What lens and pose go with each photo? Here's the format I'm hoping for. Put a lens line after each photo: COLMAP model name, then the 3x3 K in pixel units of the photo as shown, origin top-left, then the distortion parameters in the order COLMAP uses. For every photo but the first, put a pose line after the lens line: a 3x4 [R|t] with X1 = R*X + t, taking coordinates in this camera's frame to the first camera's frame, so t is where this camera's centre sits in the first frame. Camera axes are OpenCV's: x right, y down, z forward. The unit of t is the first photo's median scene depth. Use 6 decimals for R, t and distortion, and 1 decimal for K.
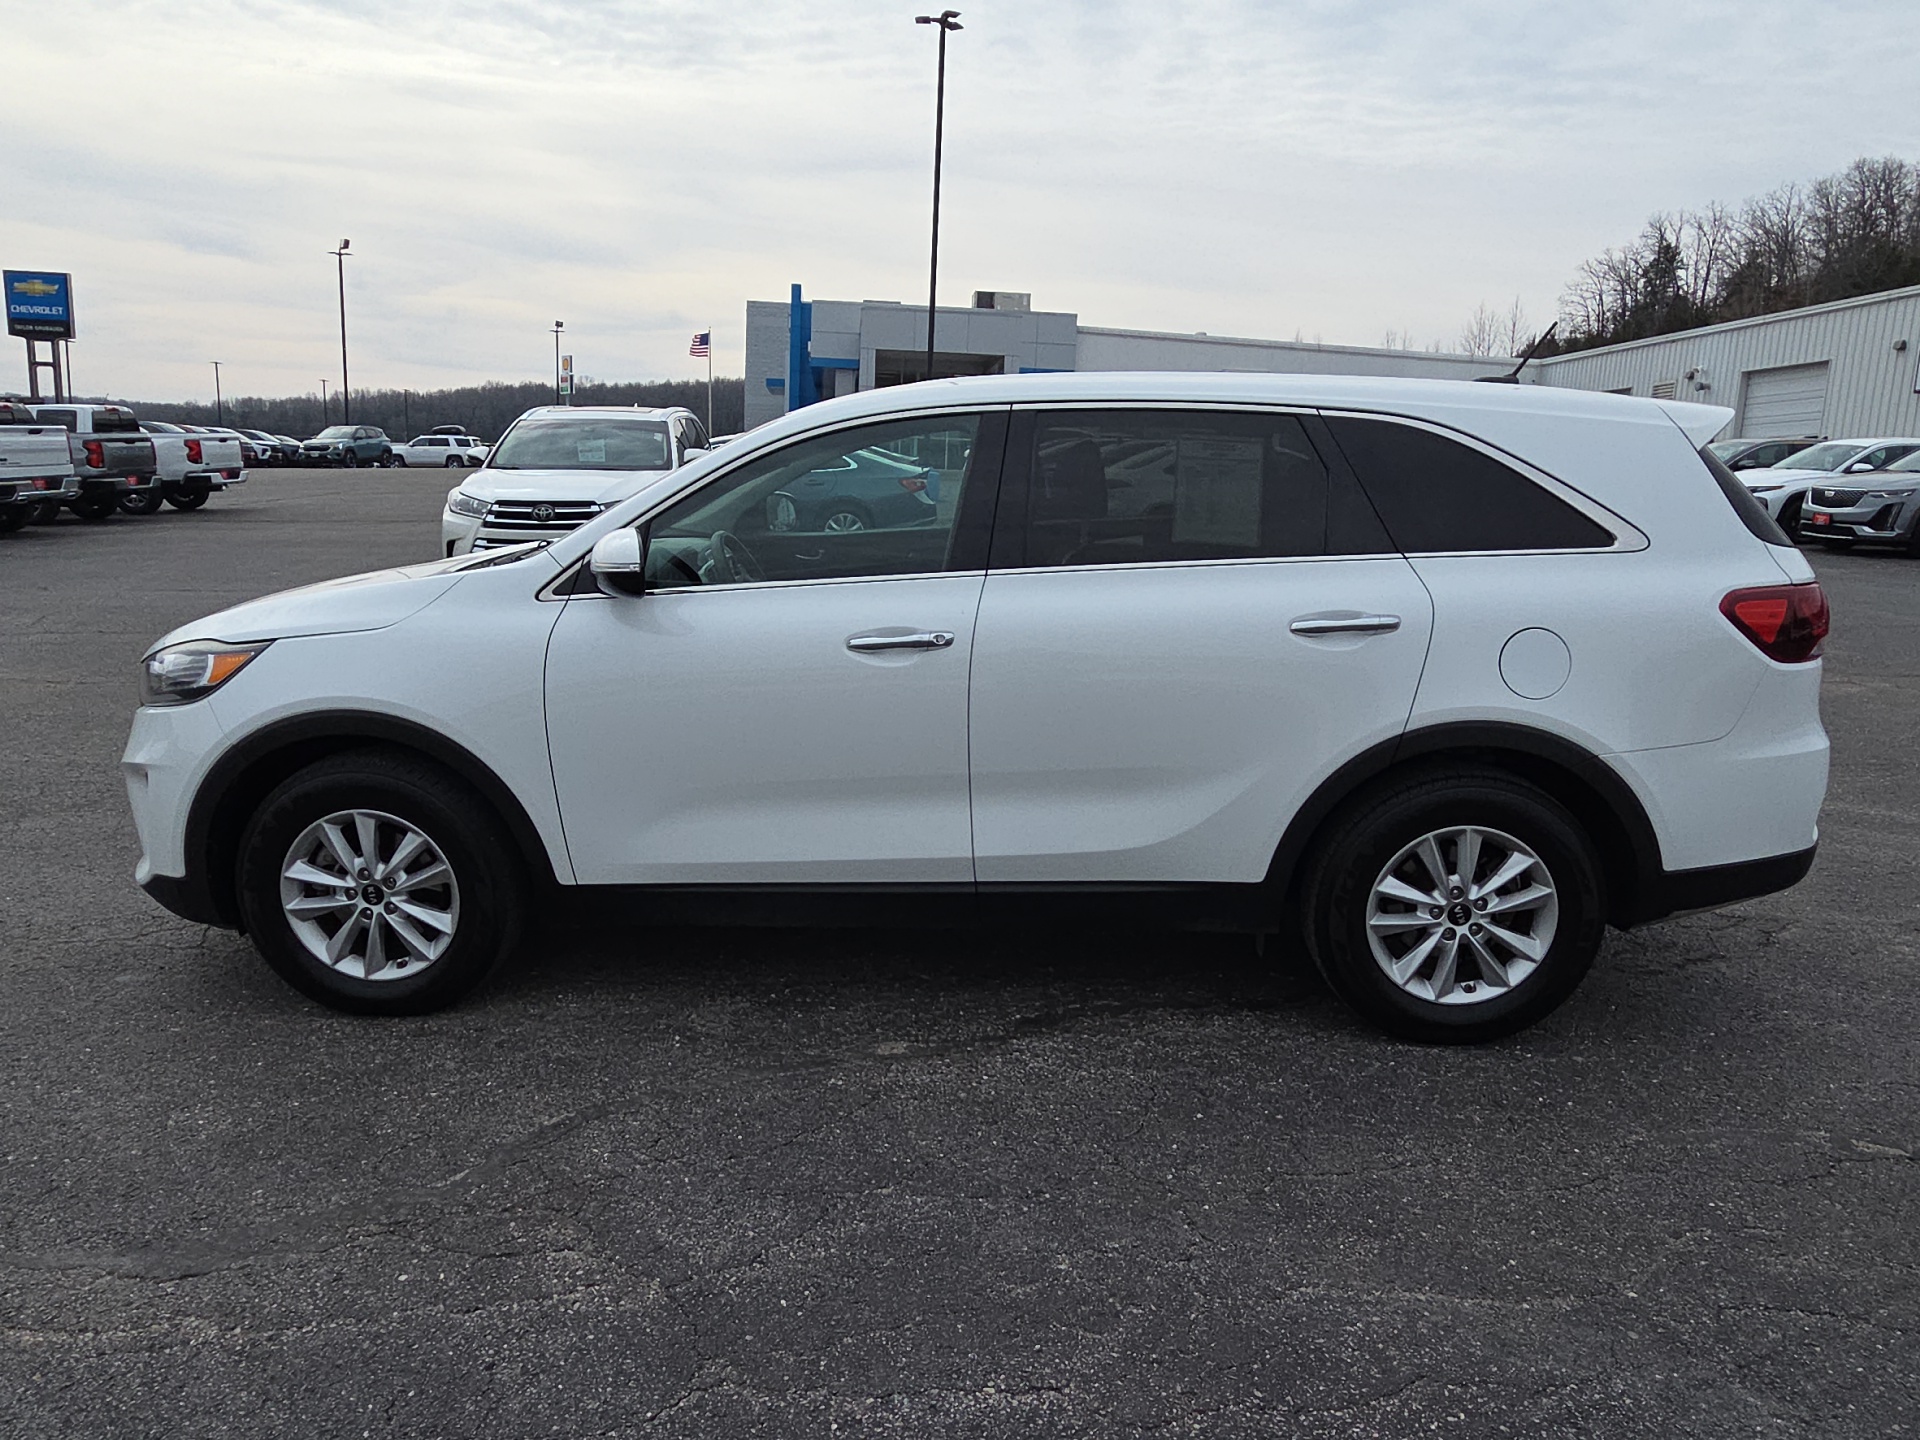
lens RADIAL K [[1328.9, 0, 954.0], [0, 1328.9, 724.2], [0, 0, 1]] dist [0.004704, 0.001399]
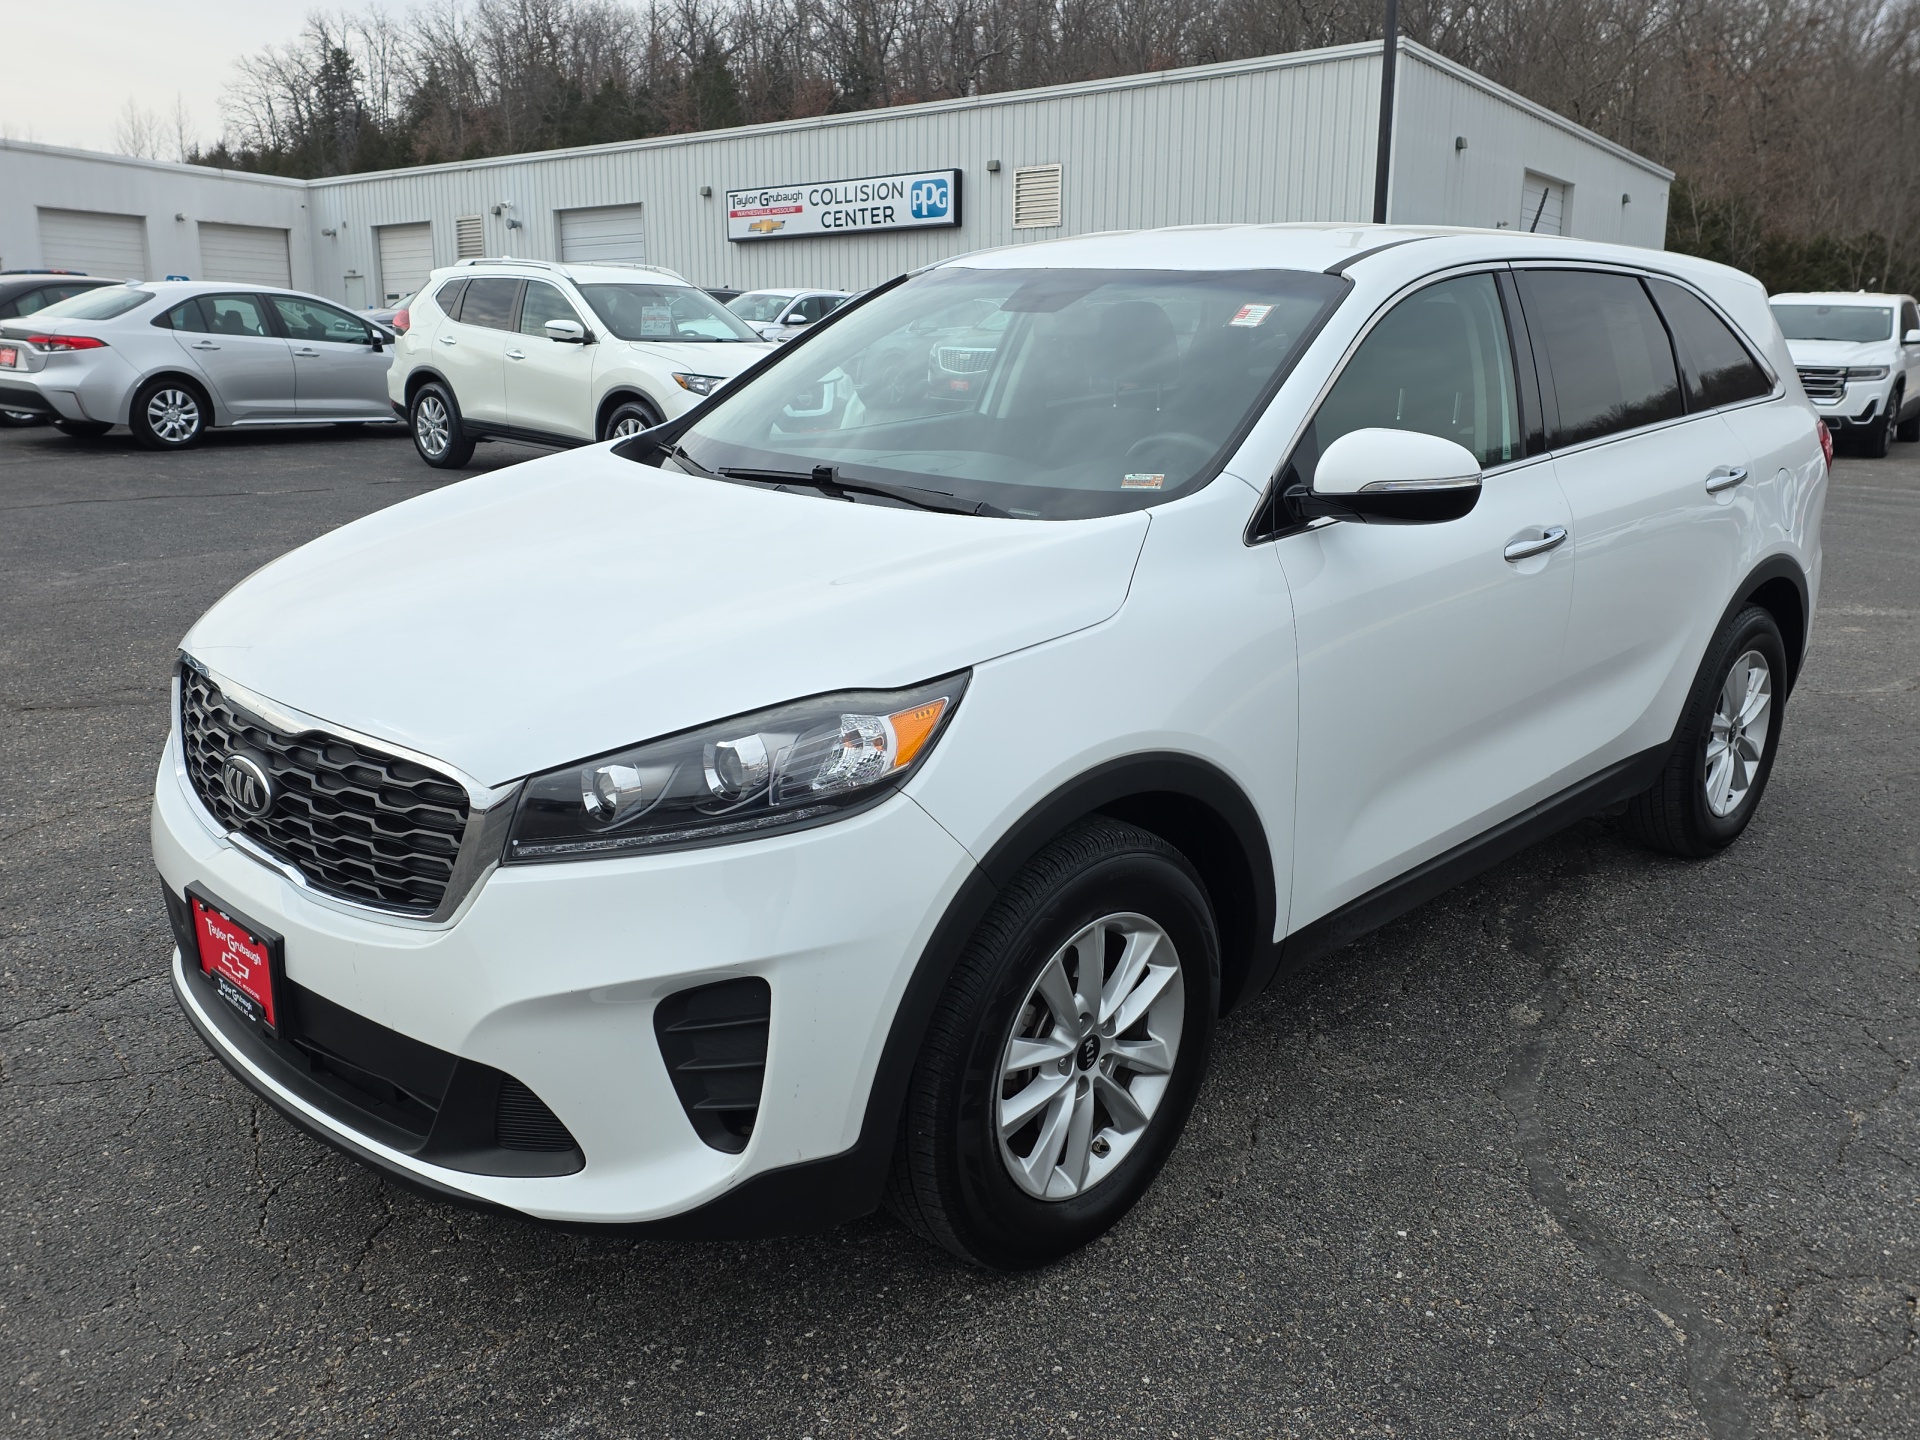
lens RADIAL K [[1578.5, 0, 962.8], [0, 1578.5, 683.7], [0, 0, 1]] dist [0.139767, -0.190598]
pose [[0.664642, -0.174439, 0.726513, -0.947429], [0.148011, 0.983834, 0.100817, -0.118521], [-0.732355, 0.040525, 0.679716, 0.517237]]
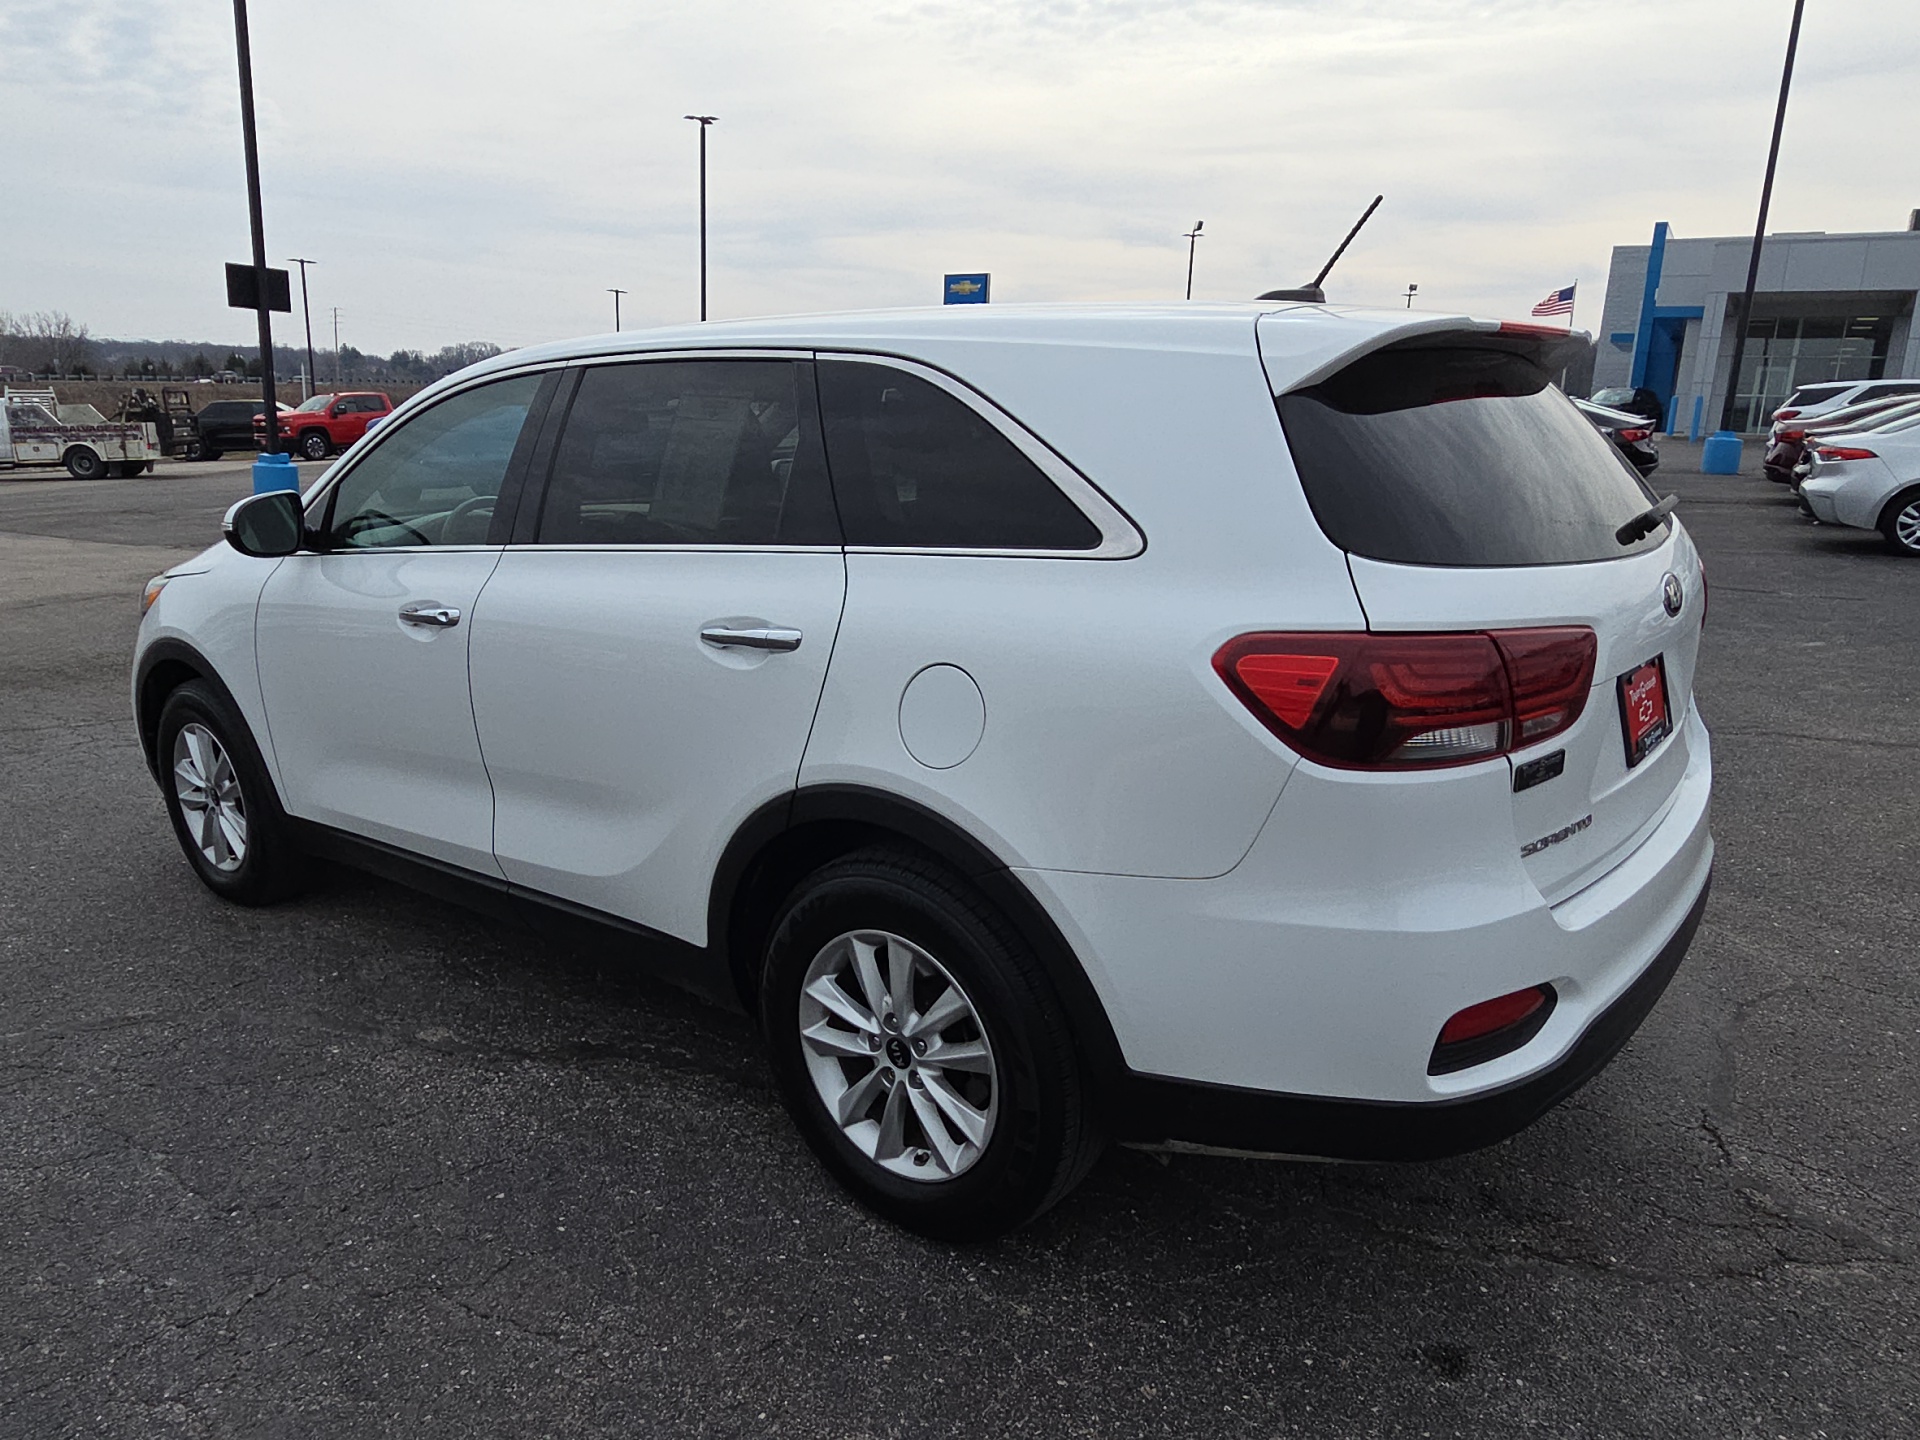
lens RADIAL K [[1328.9, 0, 954.0], [0, 1328.9, 724.2], [0, 0, 1]] dist [0.004704, 0.001399]
pose [[0.807846, 0.121319, -0.576772, 0.742862], [-0.108444, 0.992475, 0.056868, -0.072005], [0.579331, 0.016607, 0.814924, 0.399871]]
